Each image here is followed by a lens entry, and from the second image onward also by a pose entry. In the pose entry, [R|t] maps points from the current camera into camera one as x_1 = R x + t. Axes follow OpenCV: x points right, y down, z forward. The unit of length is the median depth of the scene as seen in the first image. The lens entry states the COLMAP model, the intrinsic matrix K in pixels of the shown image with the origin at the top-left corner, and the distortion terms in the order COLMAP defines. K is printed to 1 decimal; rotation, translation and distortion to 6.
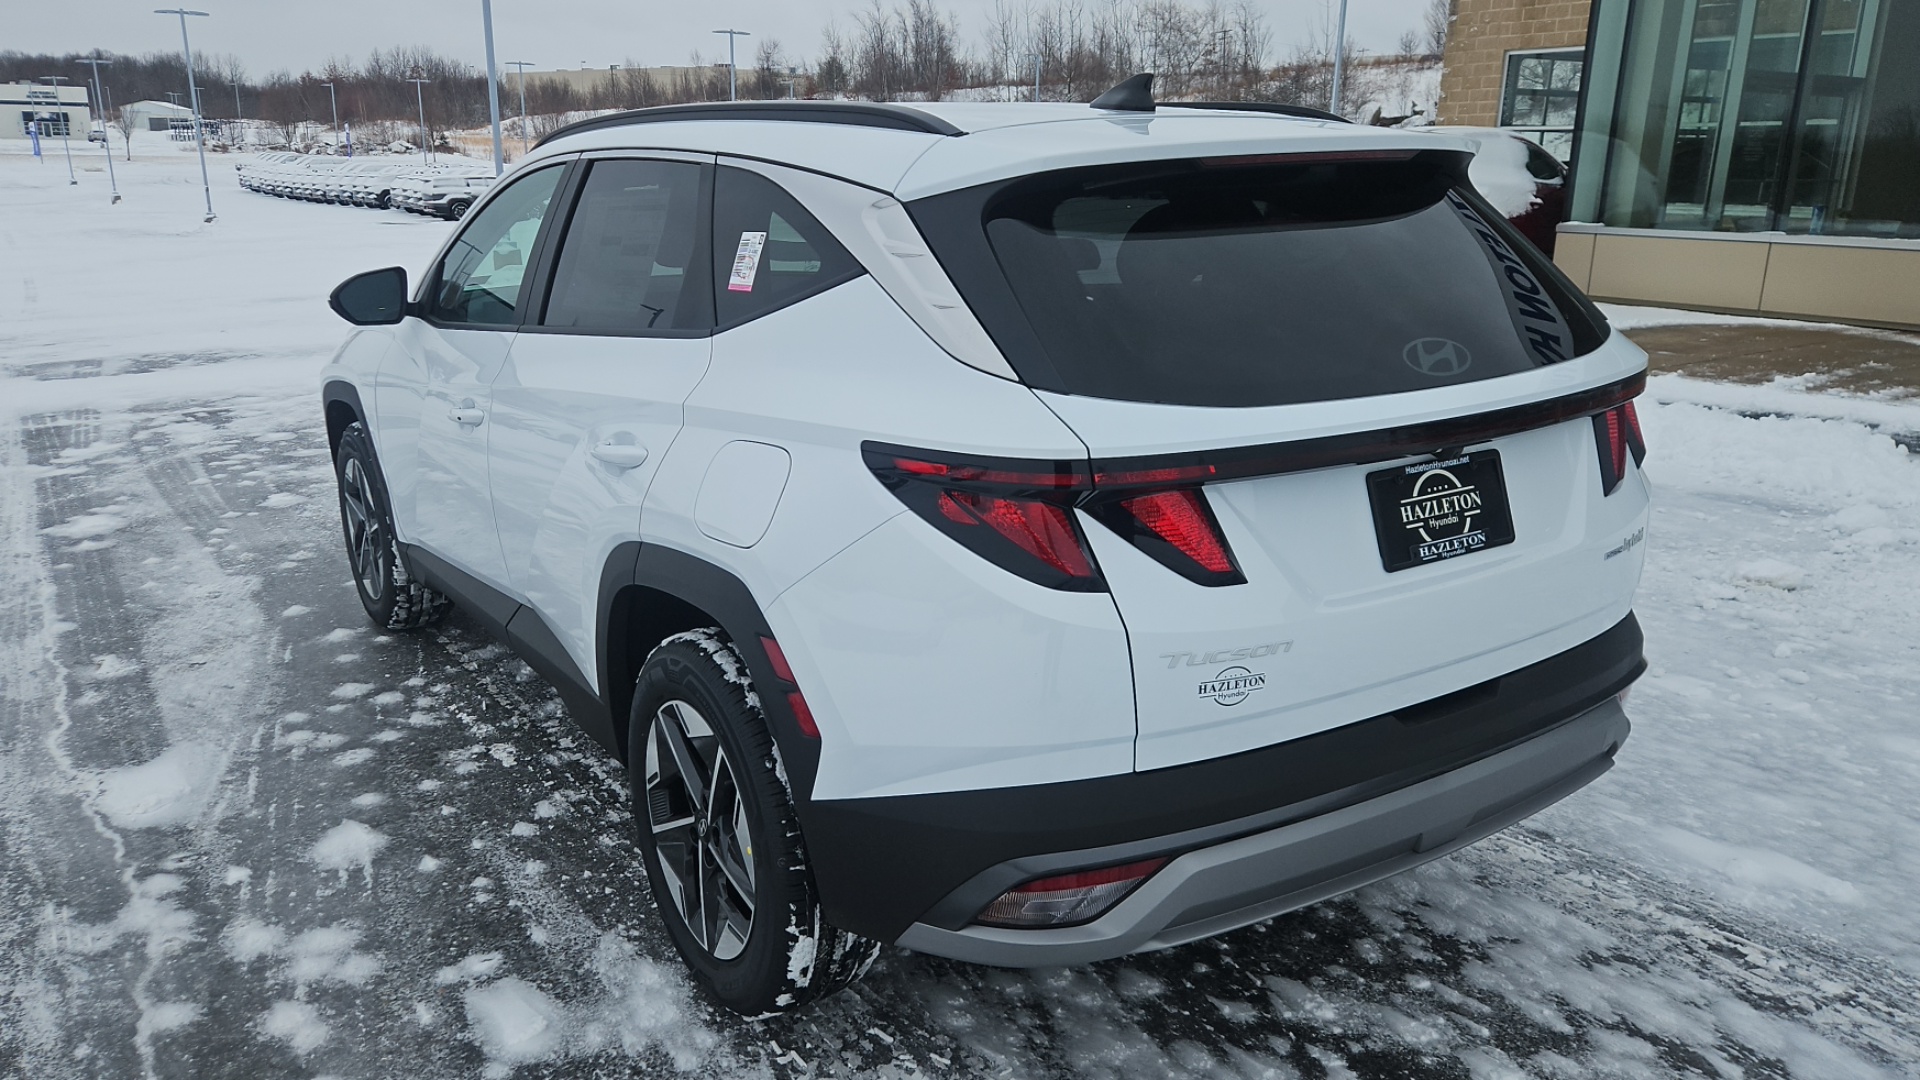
lens RADIAL K [[1397.6, 0, 934.1], [0, 1397.6, 556.4], [0, 0, 1]] dist [0.083146, -0.066157]
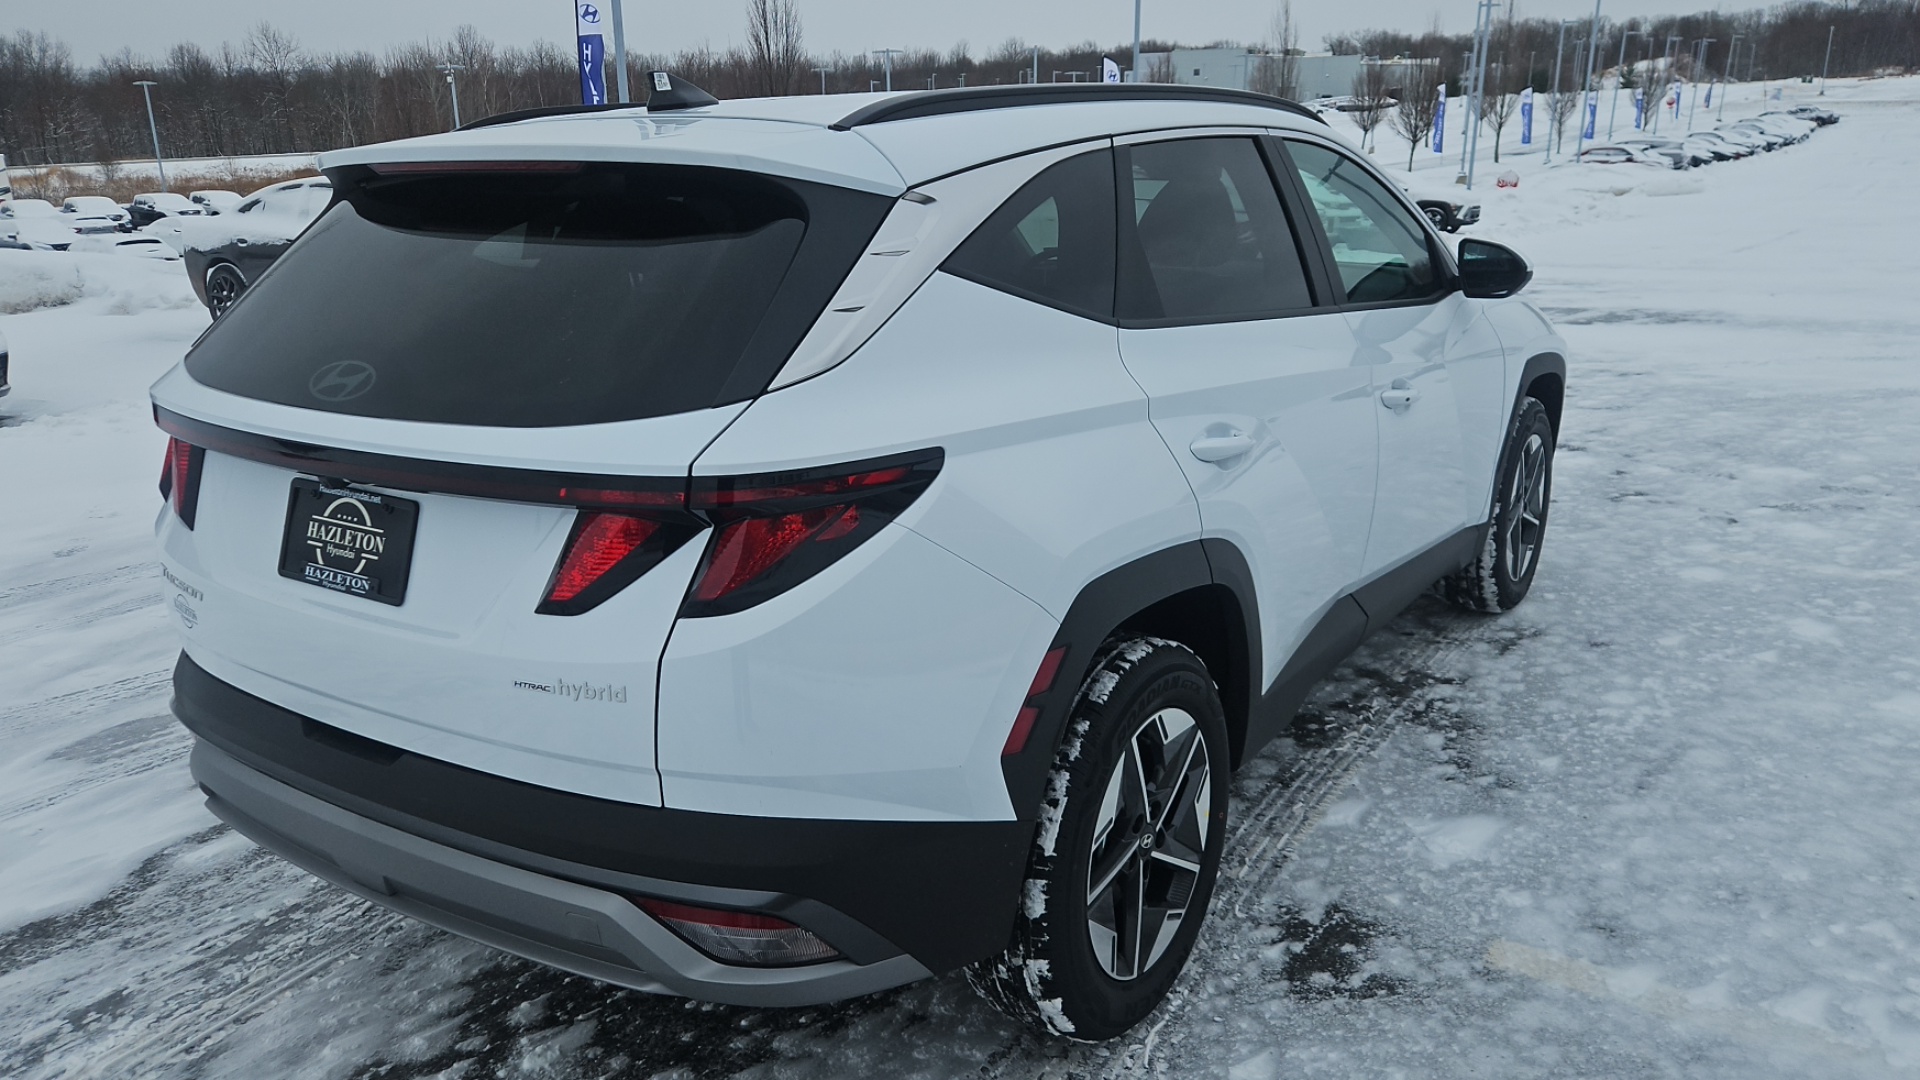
lens RADIAL K [[1397.6, 0, 958.3], [0, 1397.6, 550.0], [0, 0, 1]] dist [0.083146, -0.066157]
pose [[0.380590, 0.264870, -0.885999, 1.013781], [-0.237332, 0.953989, 0.183246, -0.223167], [0.893770, 0.140535, 0.425941, 0.710562]]
